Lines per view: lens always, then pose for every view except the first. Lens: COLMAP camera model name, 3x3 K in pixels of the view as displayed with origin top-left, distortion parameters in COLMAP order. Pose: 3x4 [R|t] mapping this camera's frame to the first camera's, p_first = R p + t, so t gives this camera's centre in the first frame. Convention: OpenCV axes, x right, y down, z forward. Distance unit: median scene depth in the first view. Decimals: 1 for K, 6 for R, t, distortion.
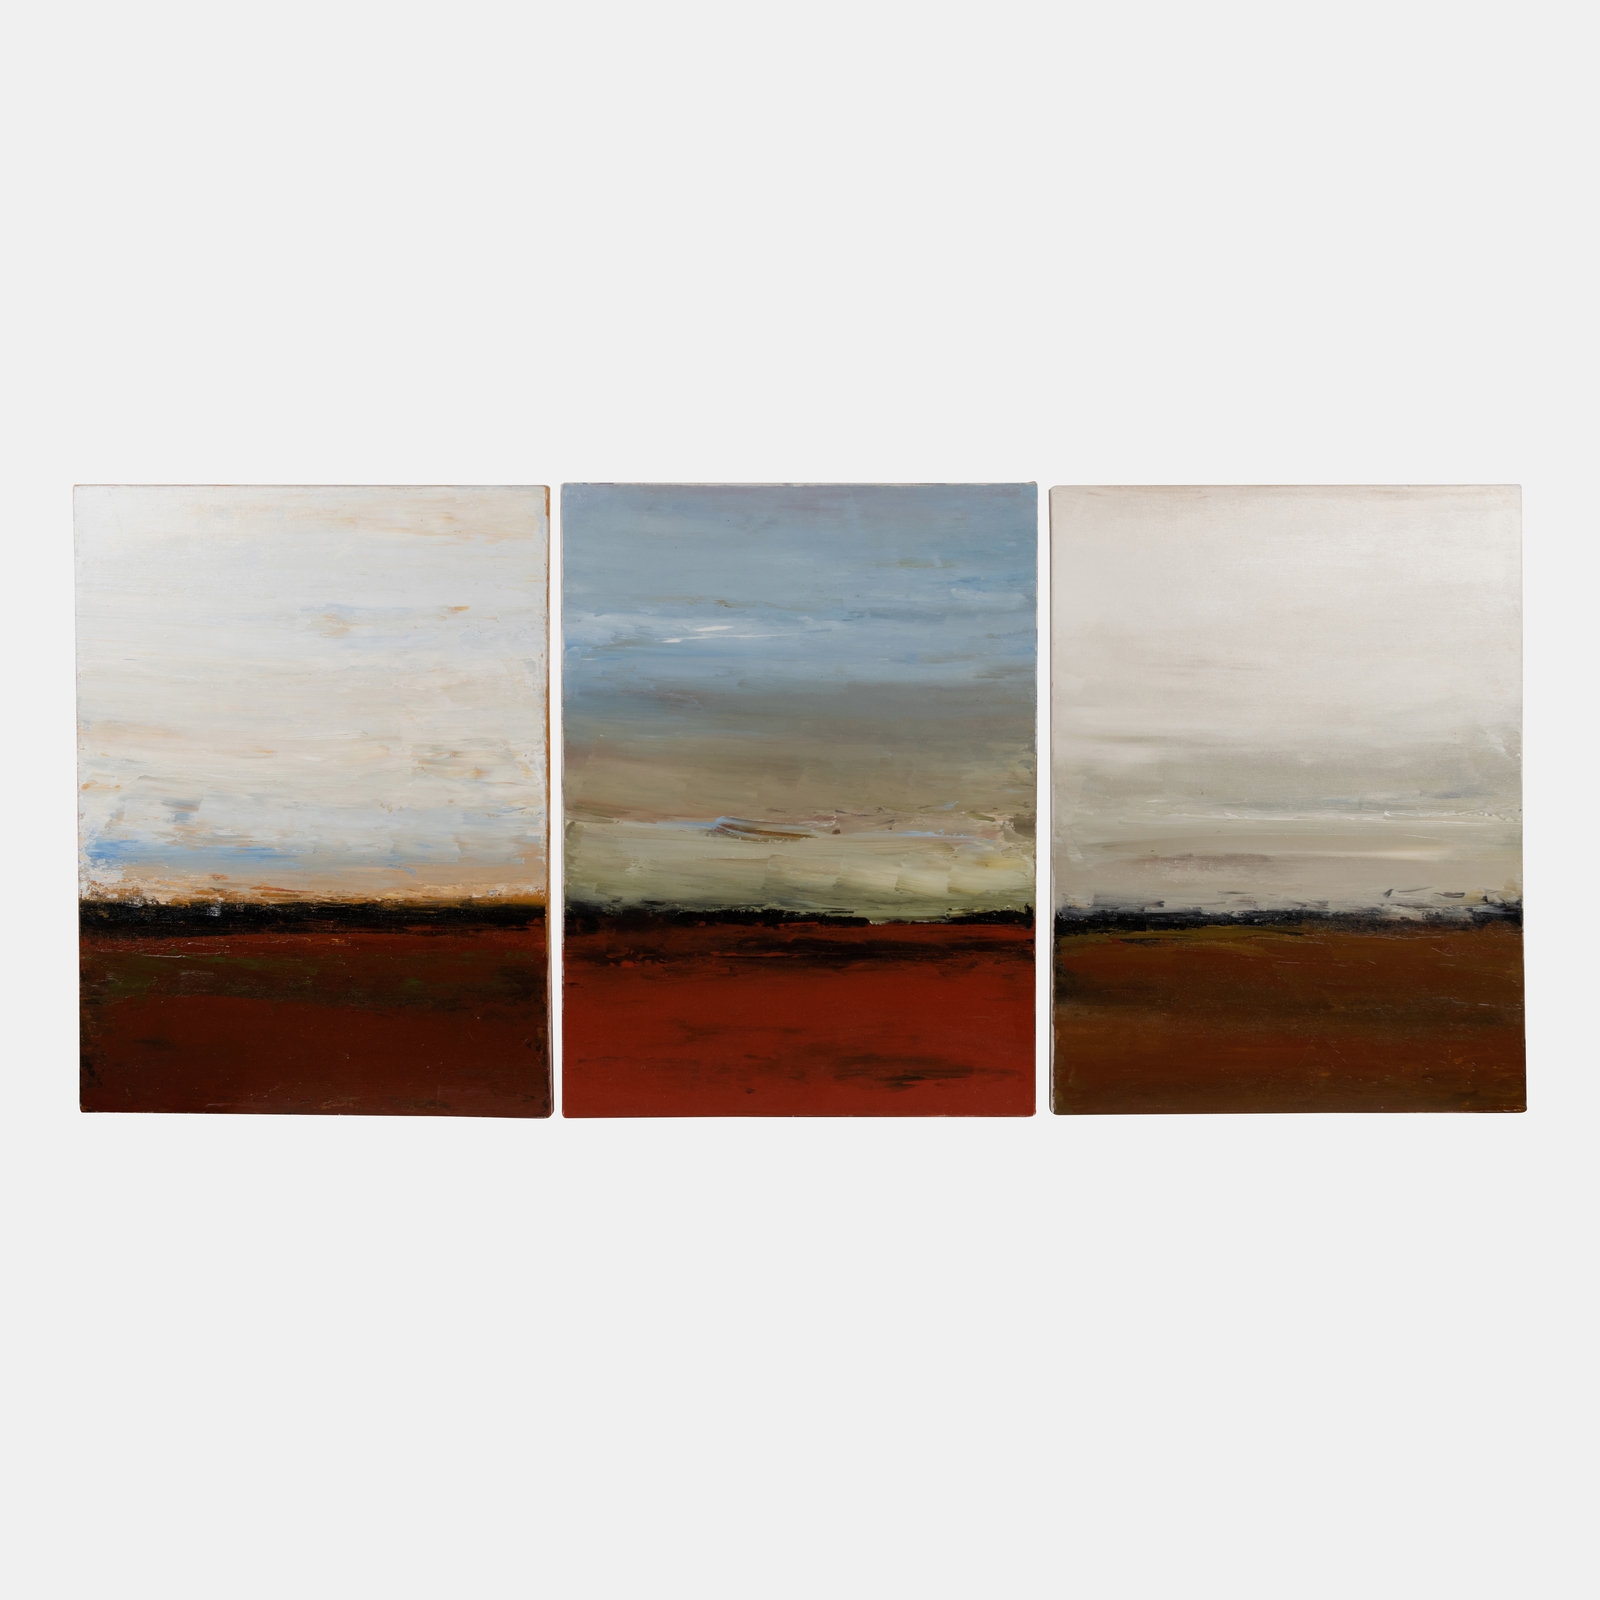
lens RADIAL K [[2363.8, 0, 803.6], [0, 2363.8, 796.0], [0, 0, 1]] dist [0.013939, 0.000000]
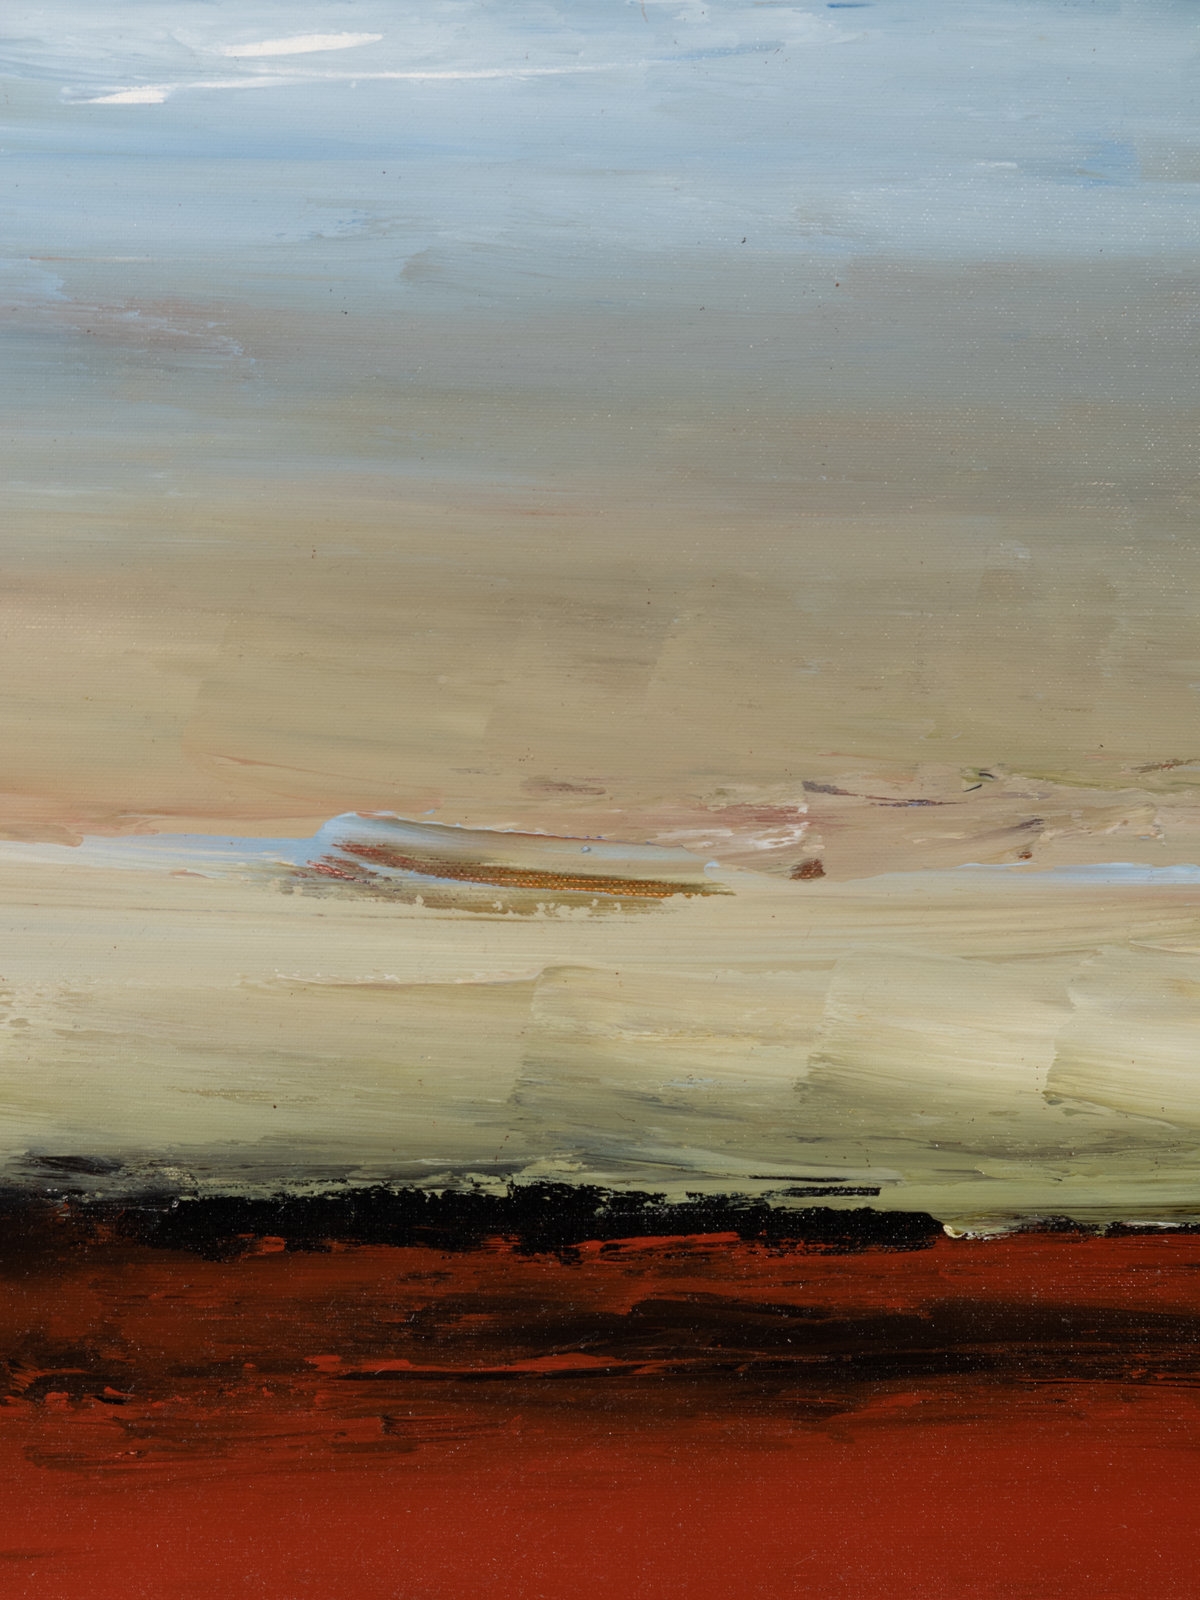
lens RADIAL K [[6145.0, 0, 598.9], [0, 6145.0, 803.4], [0, 0, 1]] dist [0.187017, 0.000000]
pose [[0.999913, -0.012120, 0.005221, -0.011294], [0.012067, 0.999876, 0.010110, 0.001401], [-0.005343, -0.010047, 0.999935, 0.353689]]
